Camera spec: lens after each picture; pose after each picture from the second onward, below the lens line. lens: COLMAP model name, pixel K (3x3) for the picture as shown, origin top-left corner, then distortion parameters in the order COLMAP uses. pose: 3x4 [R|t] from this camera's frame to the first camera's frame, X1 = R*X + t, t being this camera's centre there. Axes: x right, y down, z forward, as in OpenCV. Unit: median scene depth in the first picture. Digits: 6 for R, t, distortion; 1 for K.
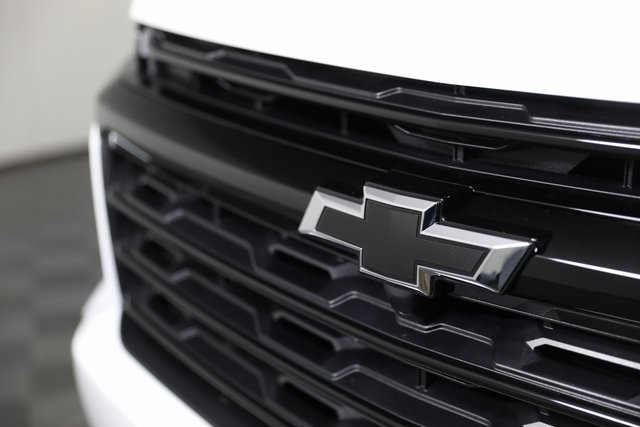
lens RADIAL K [[1065.5, 0, 320.0], [0, 1065.5, 214.4], [0, 0, 1]] dist [0.152941, 0.000000]
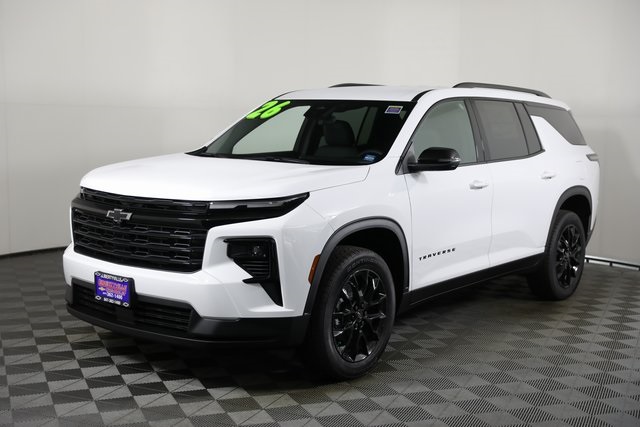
lens RADIAL K [[910.7, 0, 321.1], [0, 910.7, 210.6], [0, 0, 1]] dist [0.086589, 0.000000]
pose [[0.992203, 0.029065, 0.121198, 0.520769], [-0.008922, 0.986498, -0.163528, 0.759467], [-0.124315, 0.161172, 0.979066, -4.035748]]
